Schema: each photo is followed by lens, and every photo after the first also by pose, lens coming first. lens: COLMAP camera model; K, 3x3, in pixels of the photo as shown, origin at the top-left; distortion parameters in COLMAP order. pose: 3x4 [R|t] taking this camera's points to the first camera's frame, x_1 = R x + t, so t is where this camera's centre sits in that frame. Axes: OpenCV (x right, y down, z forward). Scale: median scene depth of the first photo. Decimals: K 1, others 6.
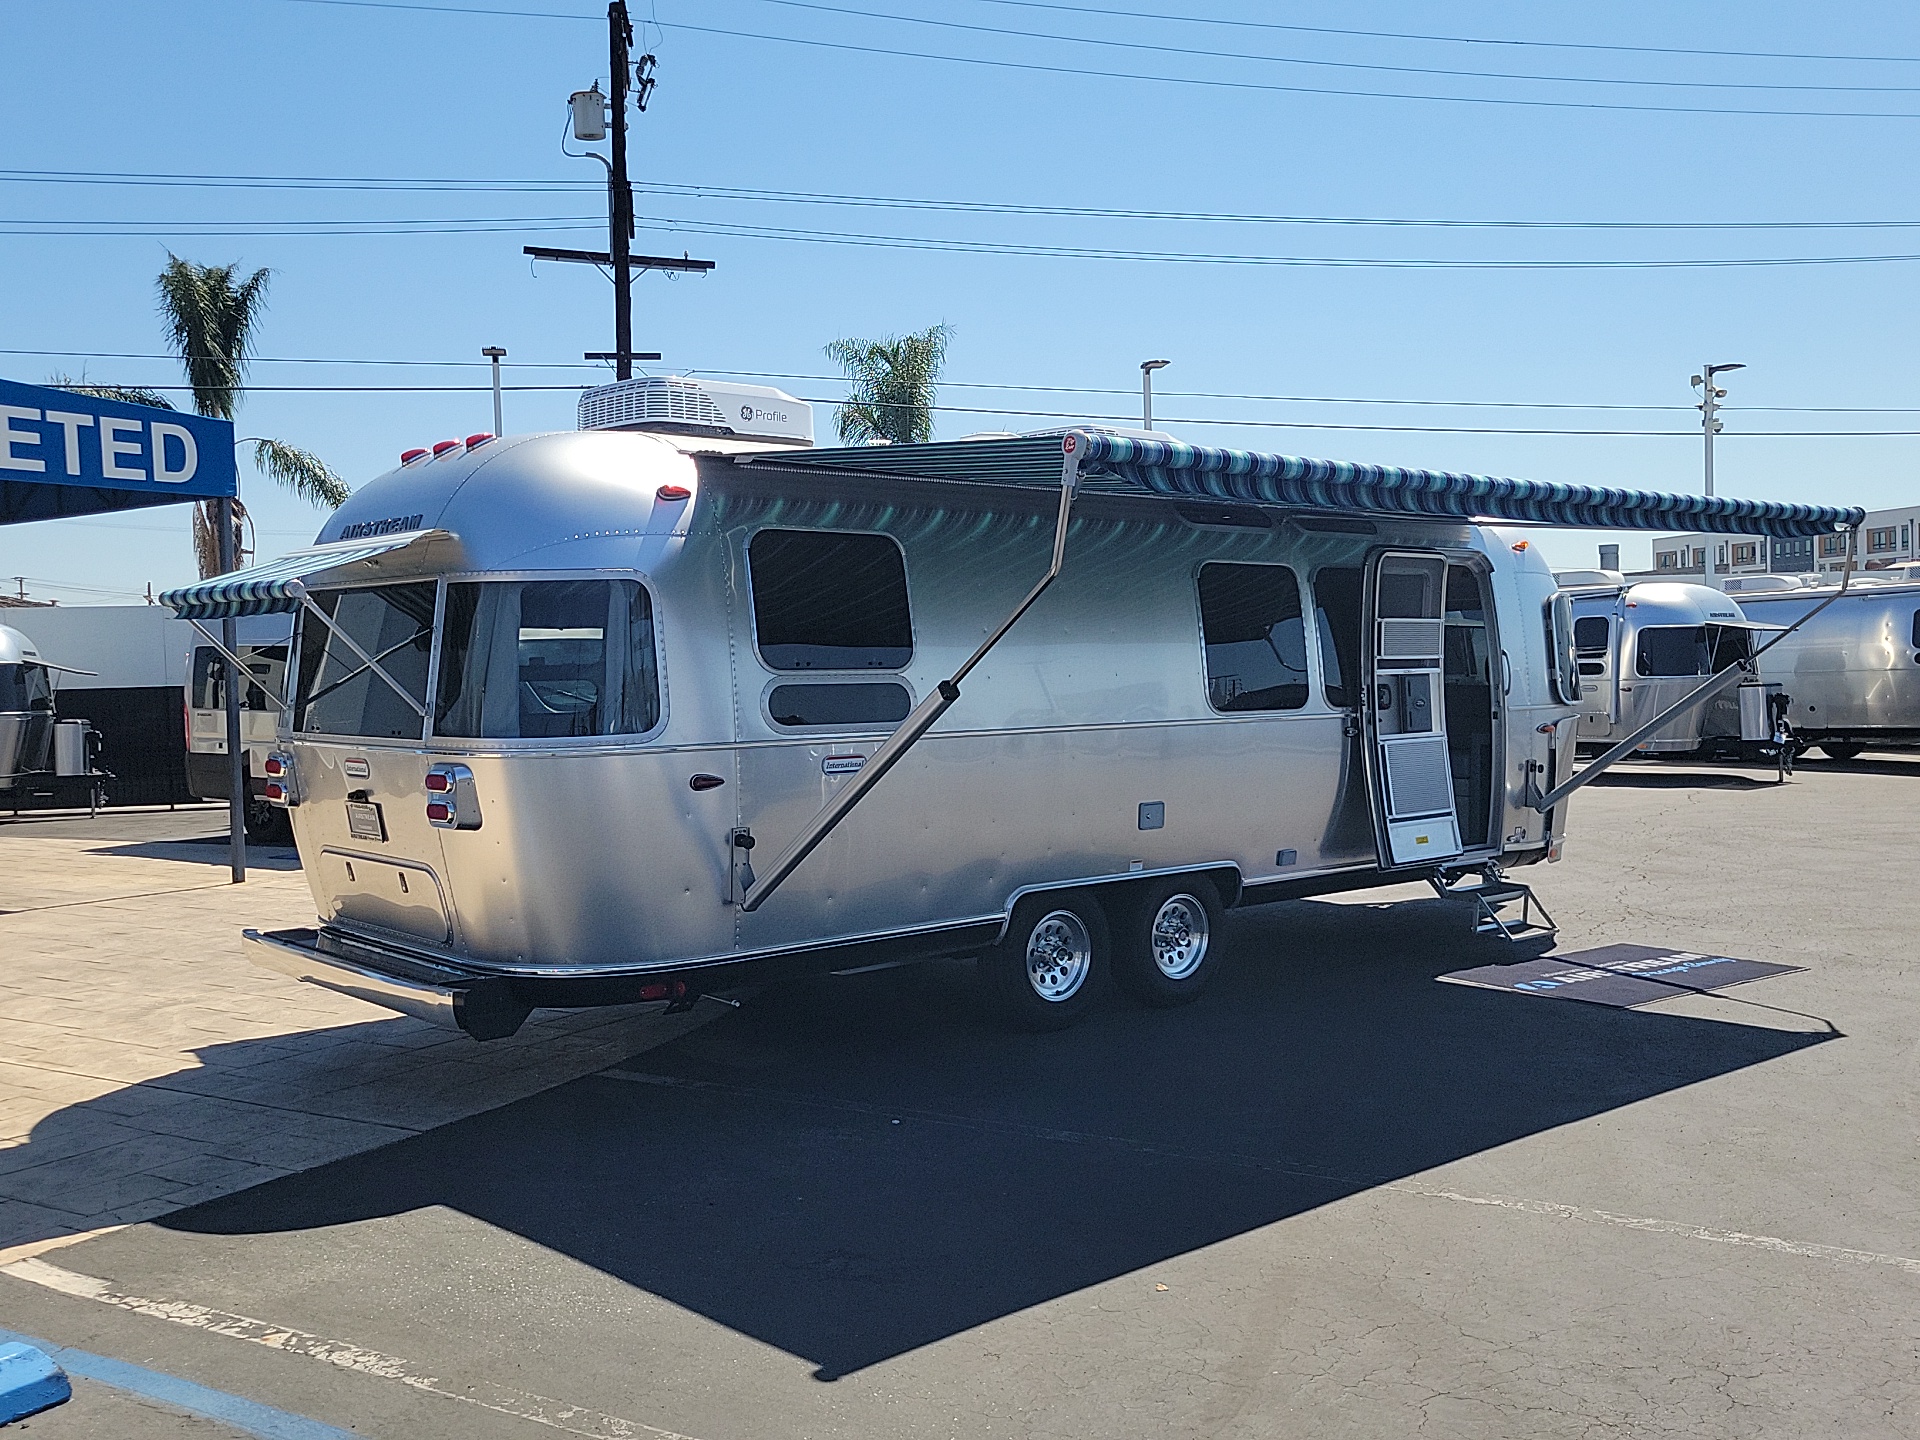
lens RADIAL K [[1456.0, 0, 961.7], [0, 1456.0, 729.1], [0, 0, 1]] dist [0.036176, -0.000254]
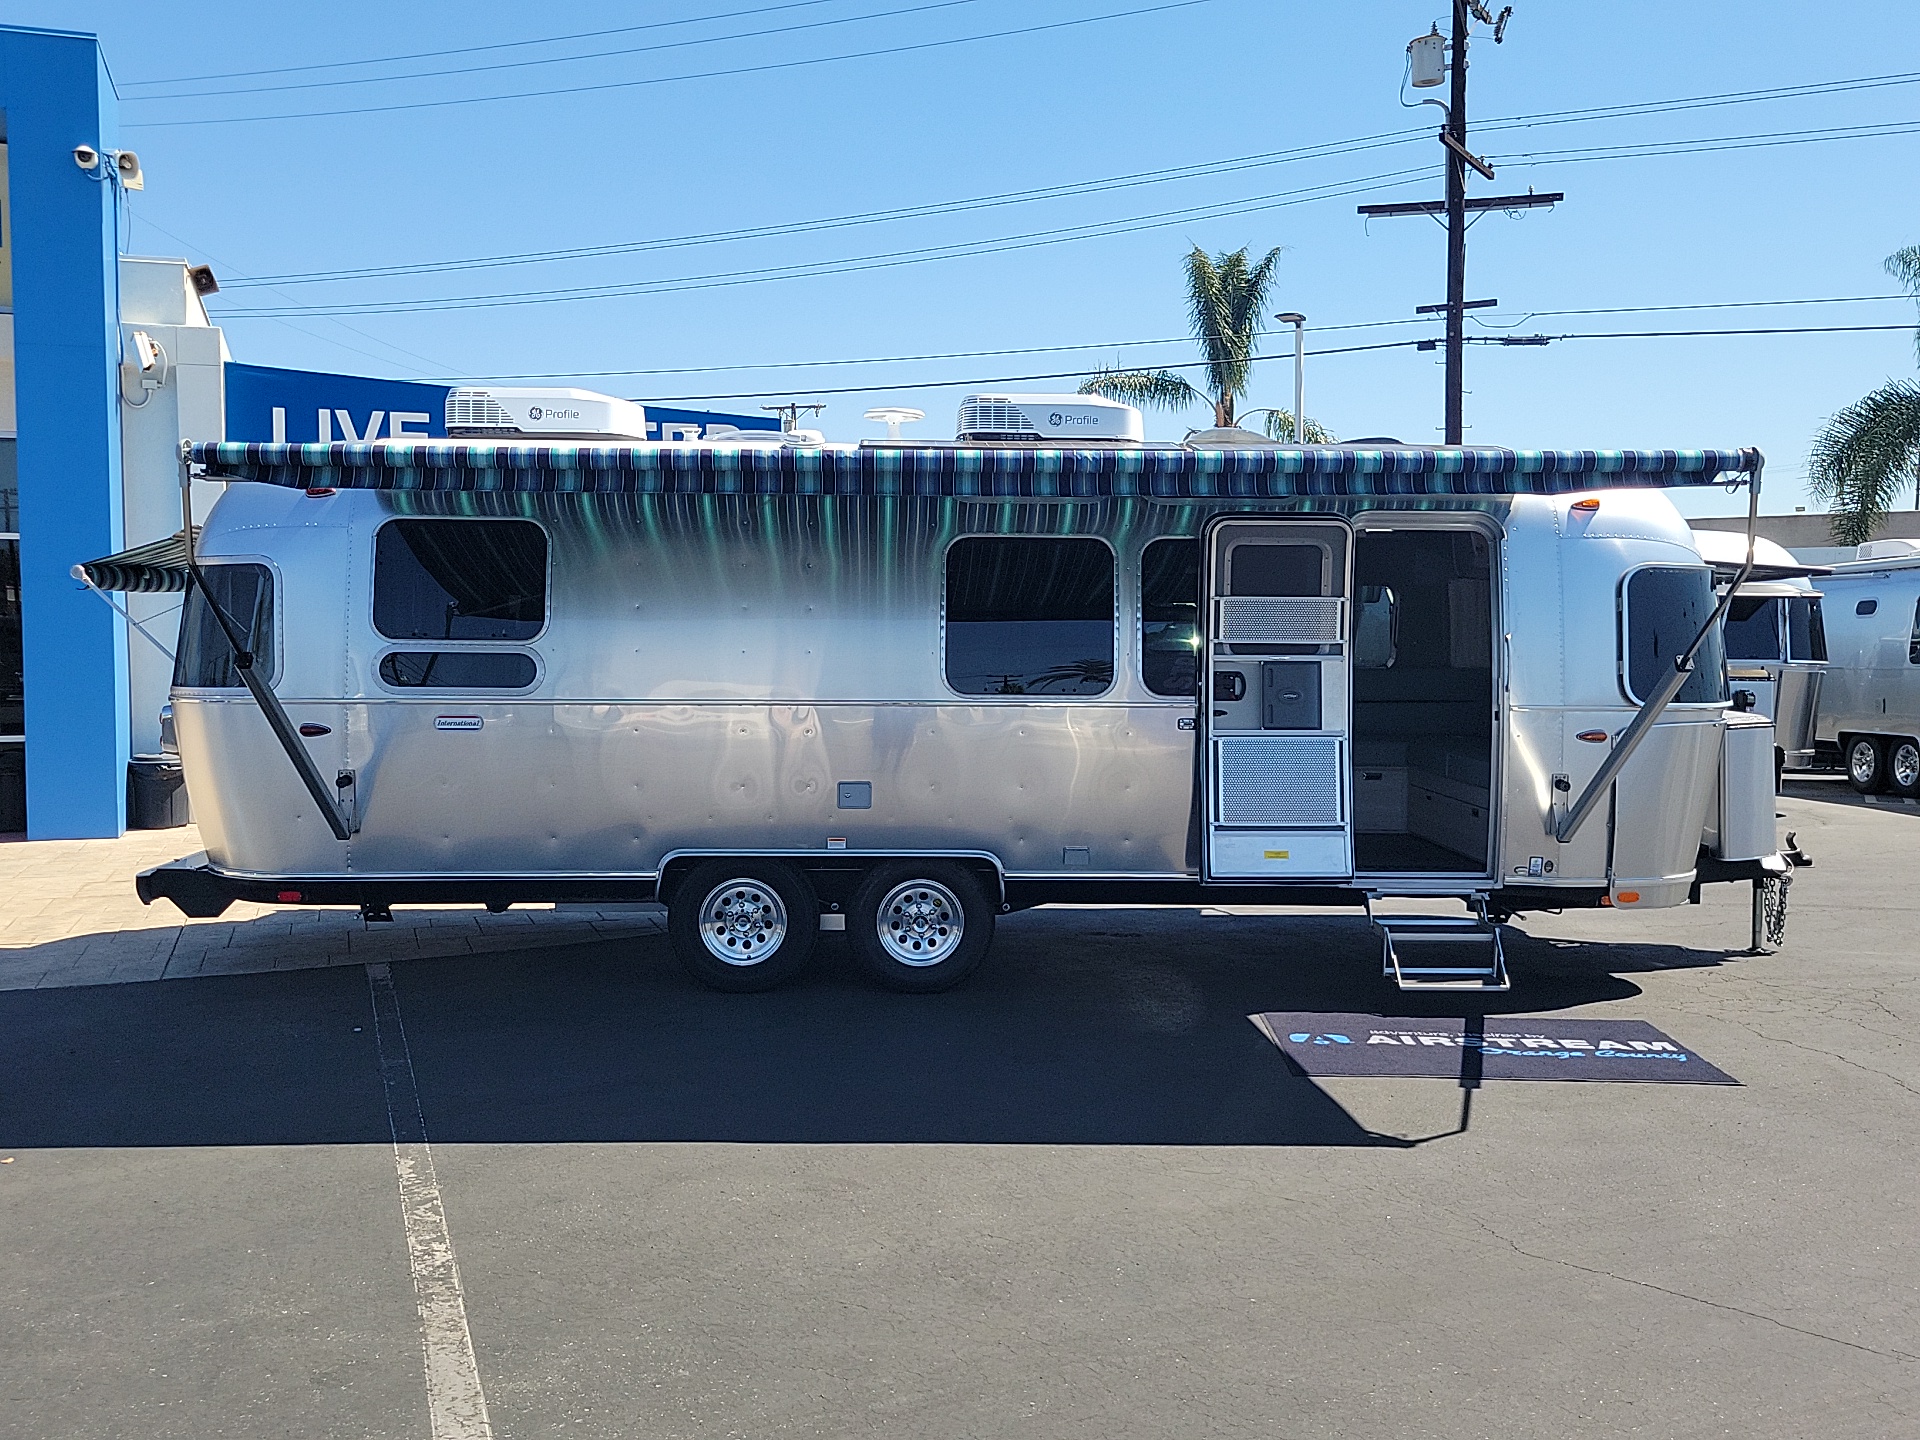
lens RADIAL K [[1473.7, 0, 956.2], [0, 1473.7, 706.2], [0, 0, 1]] dist [0.030284, -0.004638]
pose [[0.841821, 0.048649, -0.537560, 0.601162], [-0.043485, 0.998805, 0.022294, -0.021860], [0.538003, 0.004608, 0.842931, 0.158375]]
